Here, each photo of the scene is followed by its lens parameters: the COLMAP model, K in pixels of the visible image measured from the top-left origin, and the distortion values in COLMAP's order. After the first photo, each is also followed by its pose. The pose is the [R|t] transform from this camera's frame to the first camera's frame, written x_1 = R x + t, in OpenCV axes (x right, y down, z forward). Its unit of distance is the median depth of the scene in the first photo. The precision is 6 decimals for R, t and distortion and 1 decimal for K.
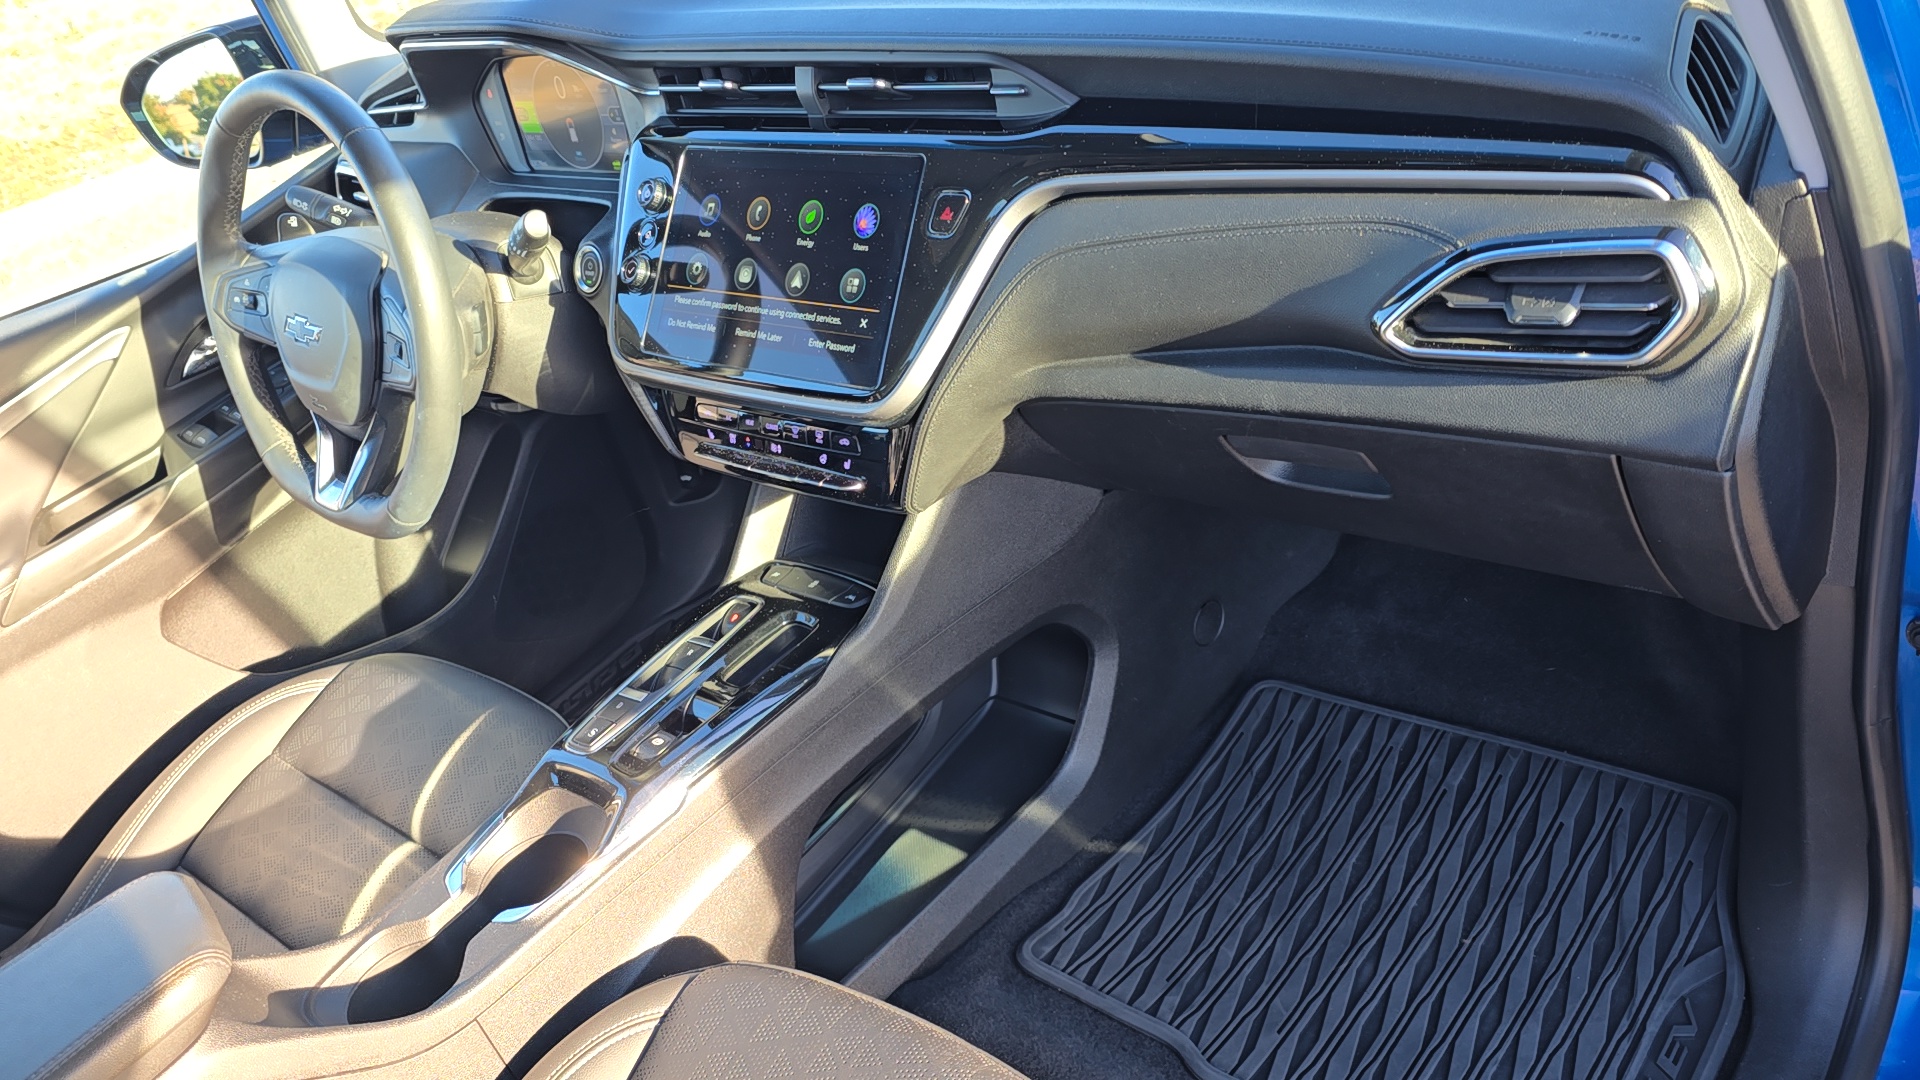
lens RADIAL K [[1583.6, 0, 960.0], [0, 1583.6, 540.0], [0, 0, 1]] dist [-0.006877, -0.001743]
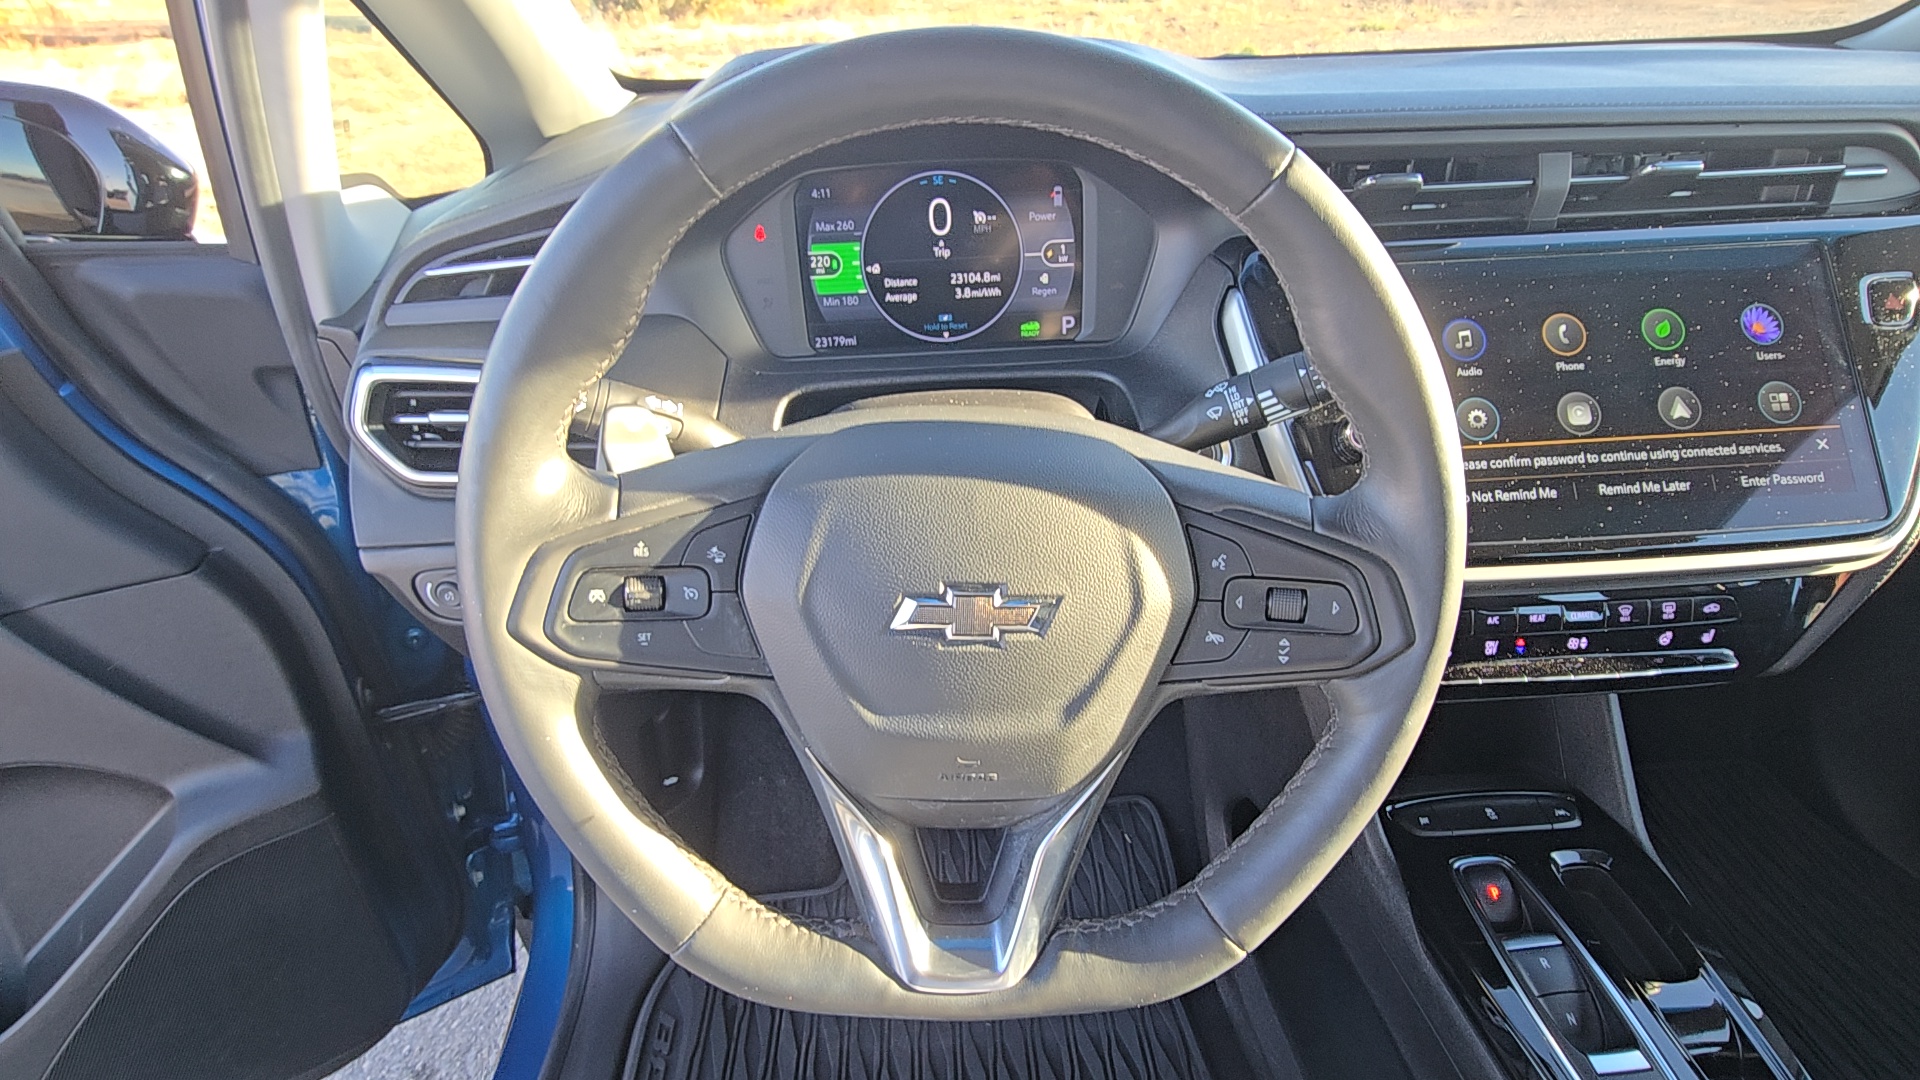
lens RADIAL K [[960.4, 0, 979.3], [0, 960.4, 552.7], [0, 0, 1]] dist [-0.000611, 0.001049]
pose [[0.722843, -0.135457, 0.677605, -0.646783], [0.236240, 0.969956, -0.058112, -0.144993], [-0.649375, 0.202083, 0.733126, 0.866591]]
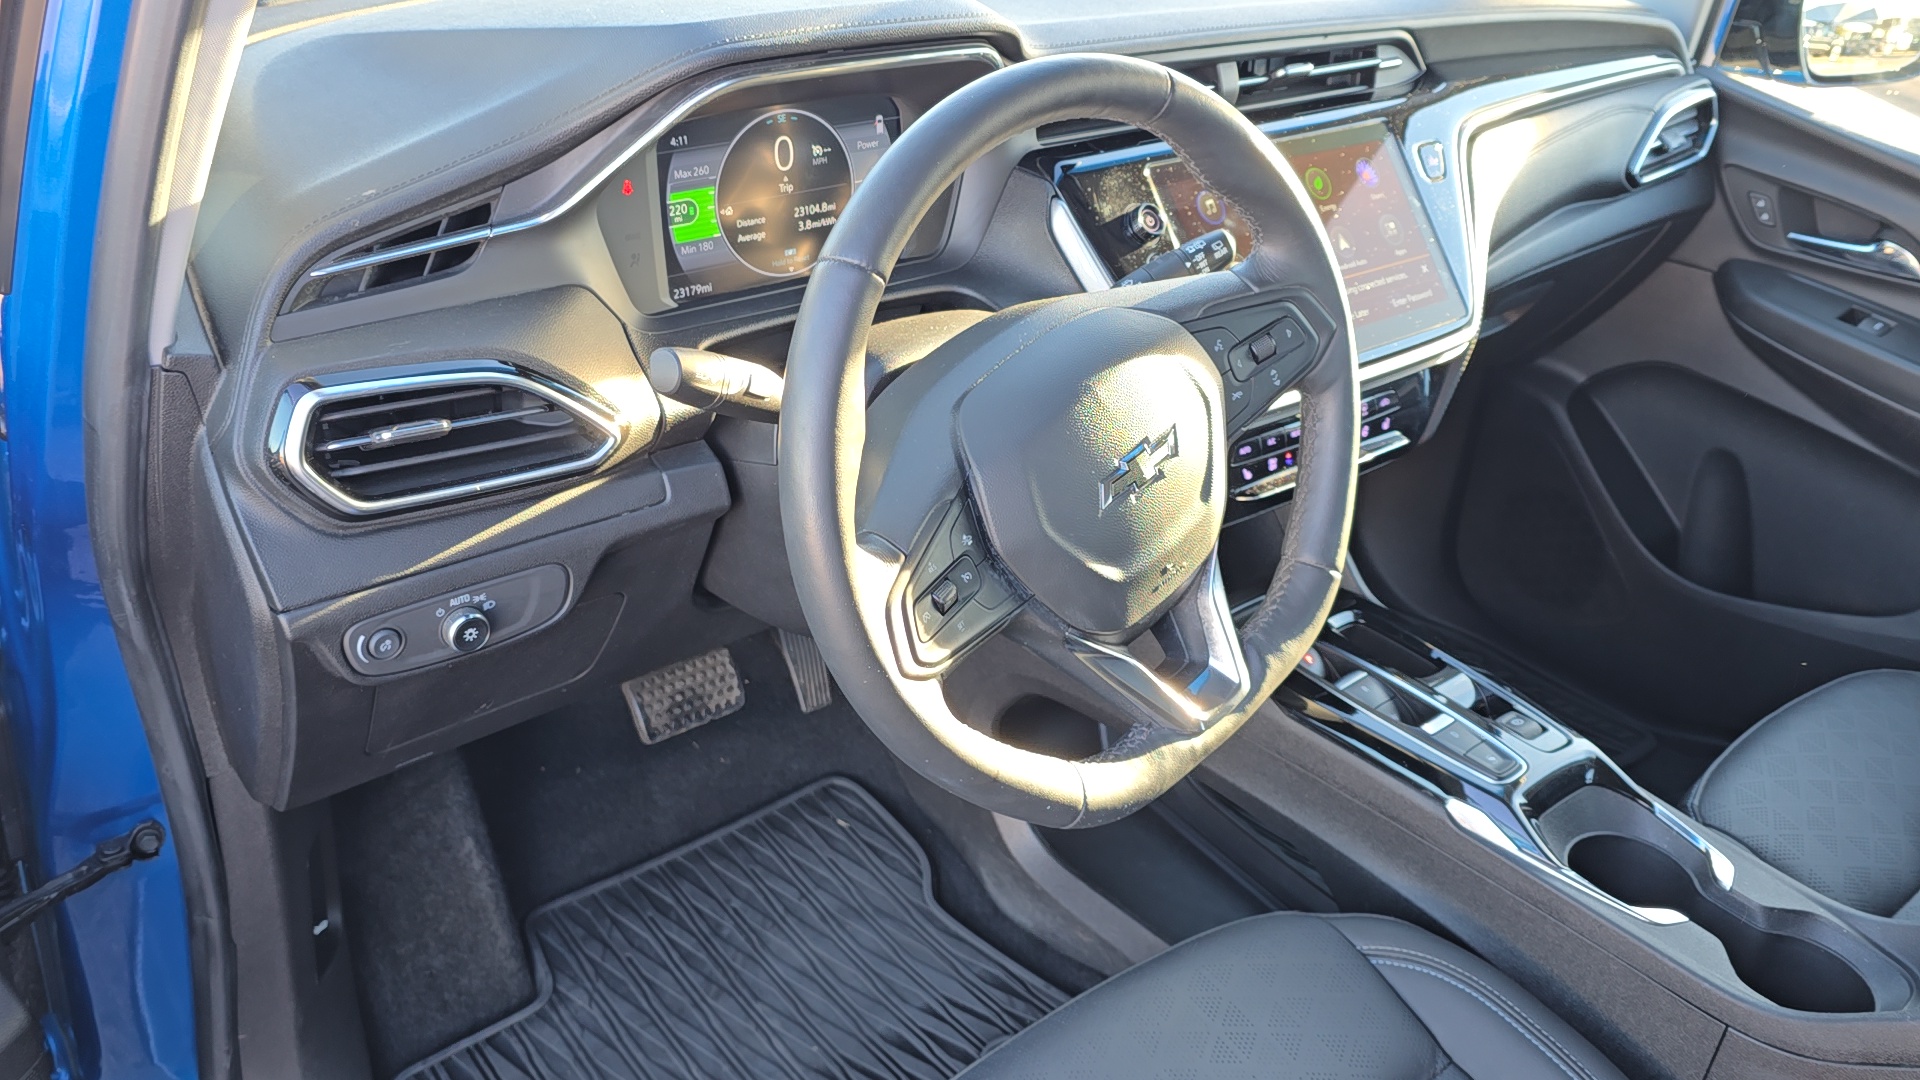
lens RADIAL K [[1555.9, 0, 961.2], [0, 1555.9, 549.1], [0, 0, 1]] dist [-0.017515, -0.000017]
pose [[0.188365, -0.249388, 0.949907, -1.093508], [0.436929, 0.887508, 0.146363, -0.242246], [-0.879552, 0.387472, 0.276140, 0.984553]]
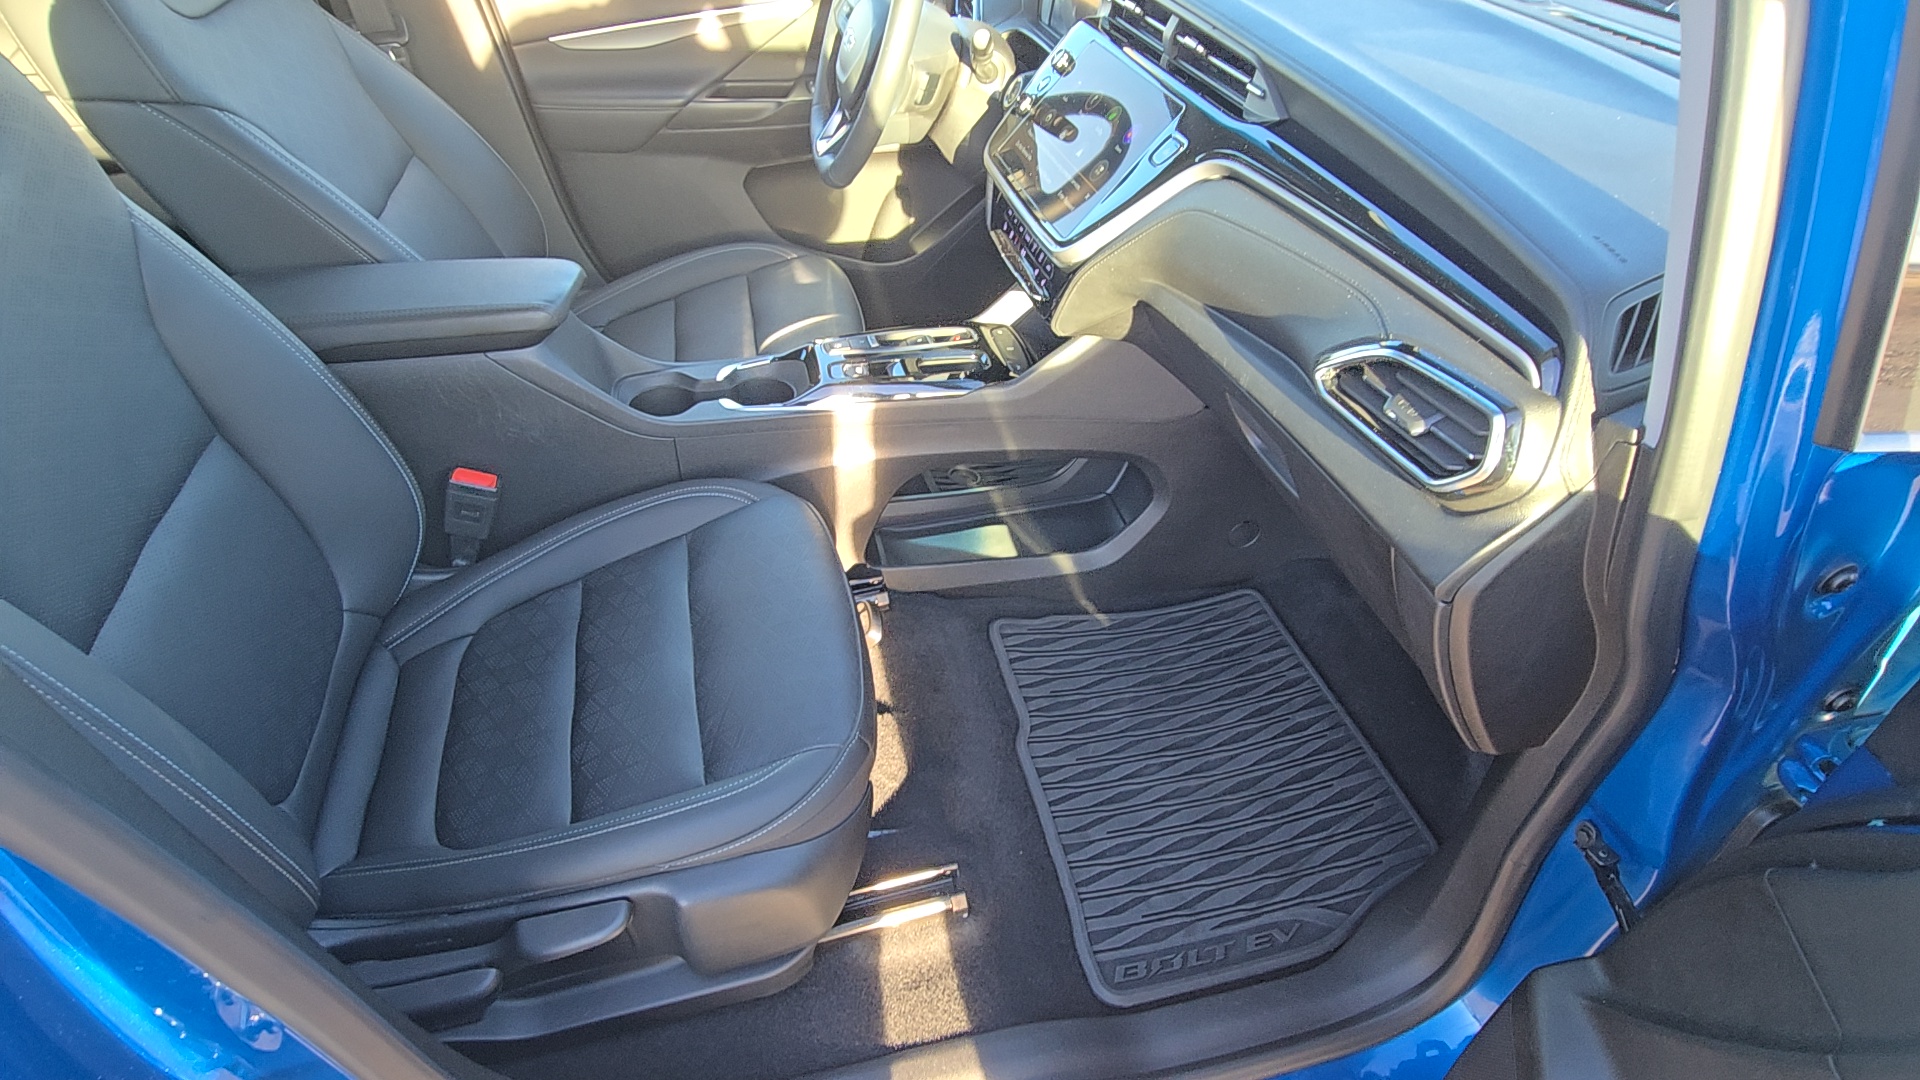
lens RADIAL K [[964.1, 0, 984.5], [0, 964.1, 548.3], [0, 0, 1]] dist [-0.011281, 0.000666]
pose [[0.764674, 0.596657, -0.243462, 0.255394], [-0.538478, 0.799148, 0.267216, -0.059501], [0.353999, -0.073234, 0.932374, 0.116008]]
